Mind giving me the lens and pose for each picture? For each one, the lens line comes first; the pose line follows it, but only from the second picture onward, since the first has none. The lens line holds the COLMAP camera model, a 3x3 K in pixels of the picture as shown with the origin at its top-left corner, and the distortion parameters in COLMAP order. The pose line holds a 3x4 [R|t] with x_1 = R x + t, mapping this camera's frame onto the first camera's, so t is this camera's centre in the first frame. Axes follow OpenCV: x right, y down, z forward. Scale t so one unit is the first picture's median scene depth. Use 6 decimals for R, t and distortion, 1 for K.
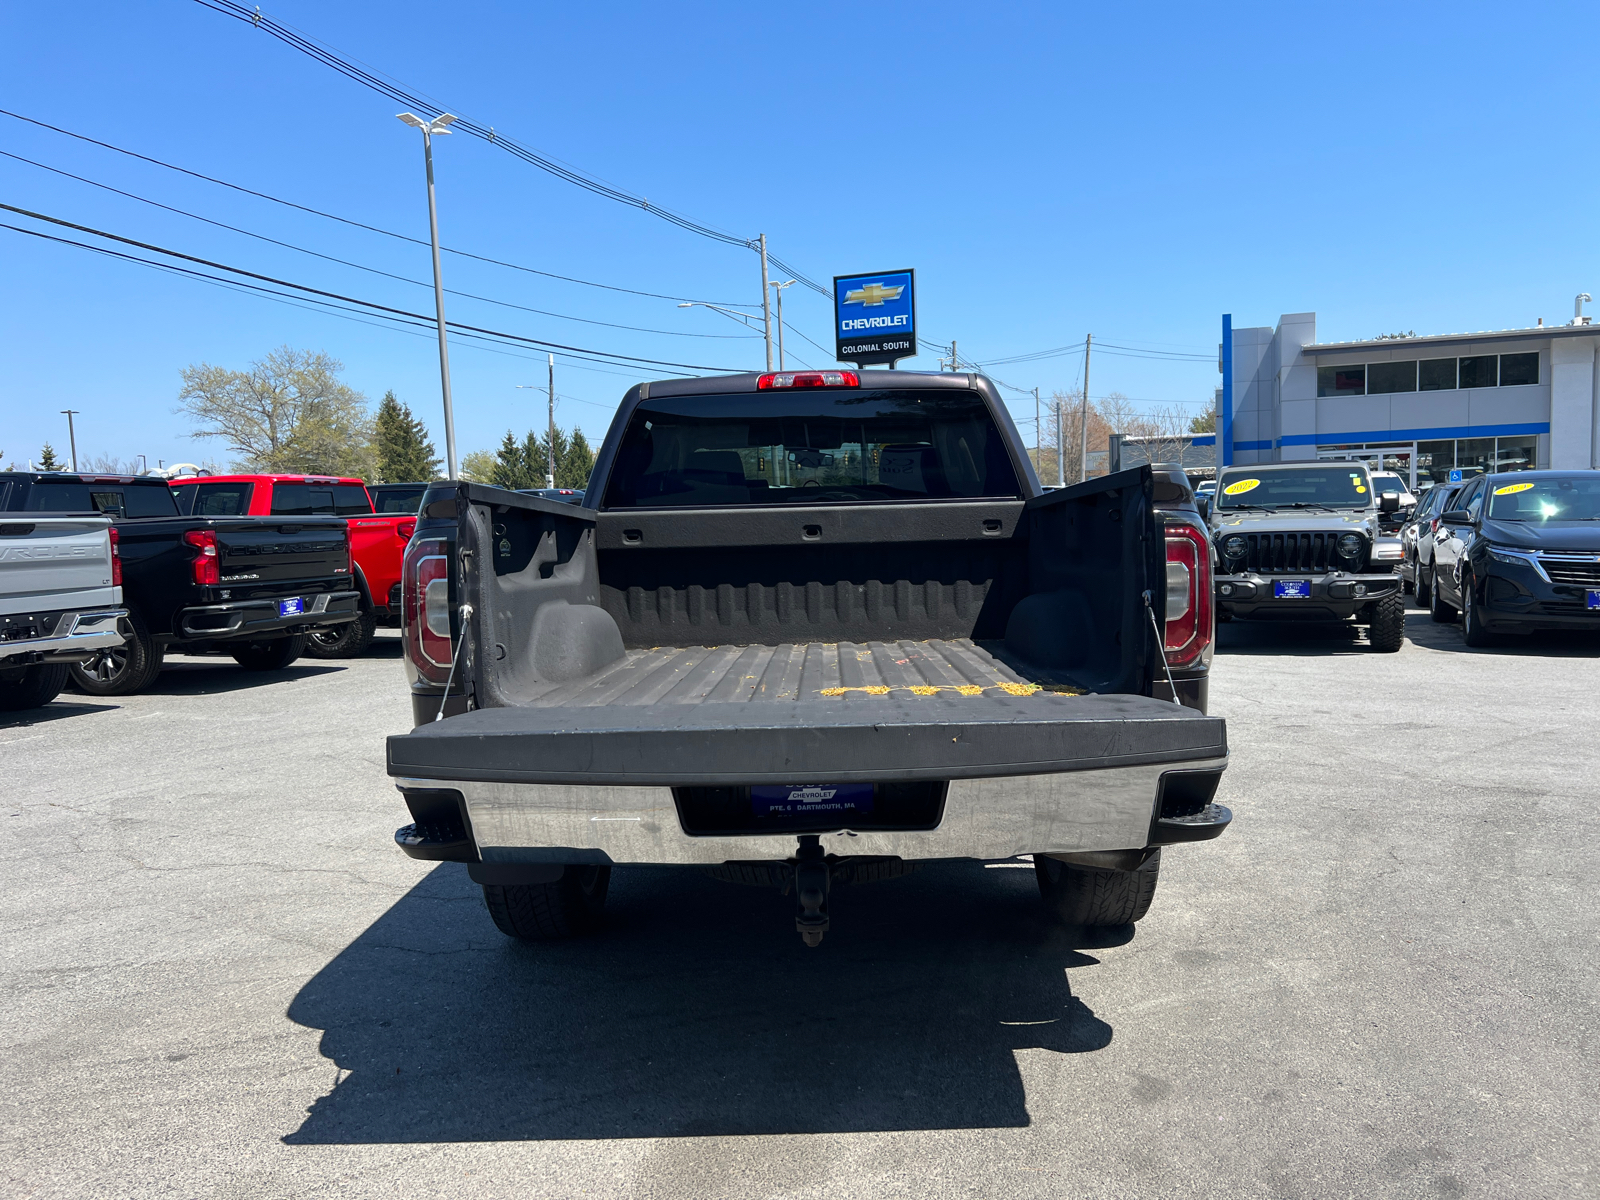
lens RADIAL K [[1190.2, 0, 824.9], [0, 1190.2, 610.2], [0, 0, 1]] dist [0.060039, -0.065952]
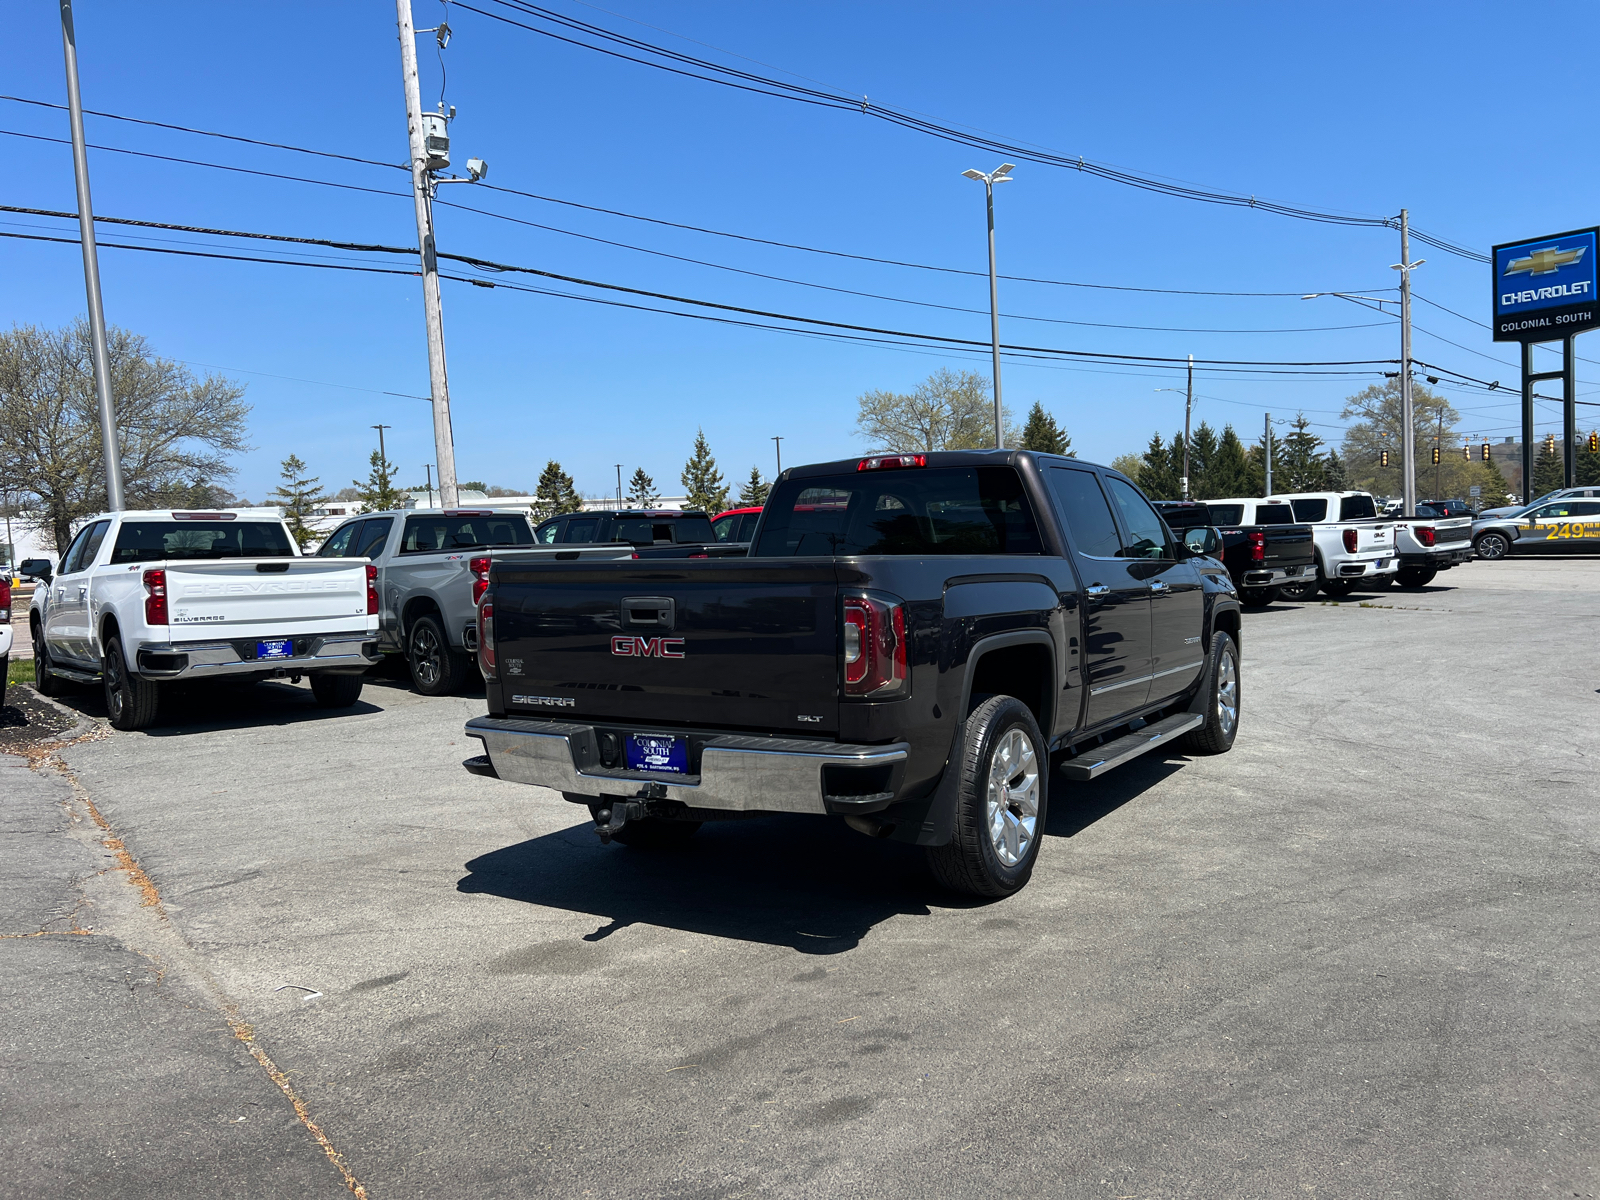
lens RADIAL K [[1200.7, 0, 811.8], [0, 1200.7, 600.9], [0, 0, 1]] dist [0.054060, -0.069655]
pose [[0.855425, 0.027250, -0.517210, 0.488151], [-0.032032, 0.999487, -0.000319, -0.031327], [0.516935, 0.016840, 0.855859, -0.135629]]
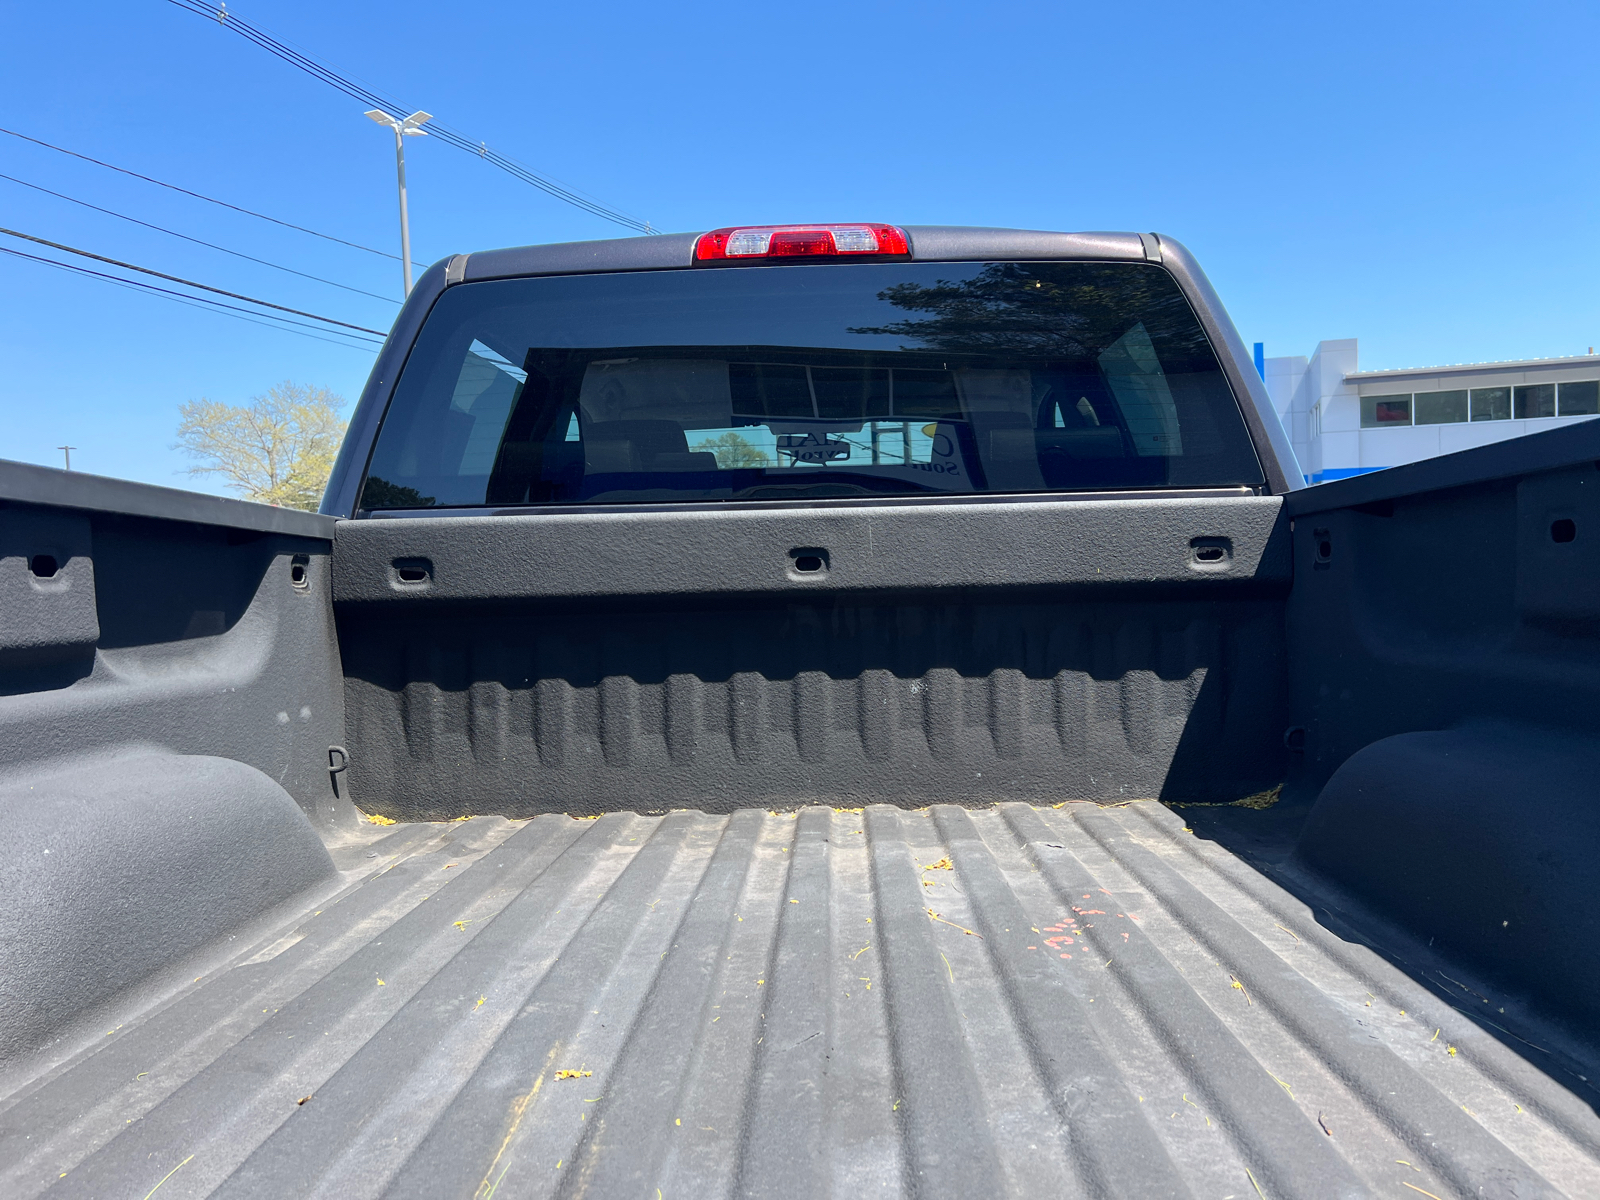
lens RADIAL K [[1200.7, 0, 811.8], [0, 1200.7, 600.9], [0, 0, 1]] dist [0.054060, -0.069655]
pose [[0.999833, 0.002554, -0.018110, -0.000986], [-0.003286, 0.999174, -0.040499, -0.026255], [0.017992, 0.040552, 0.999015, 0.436011]]
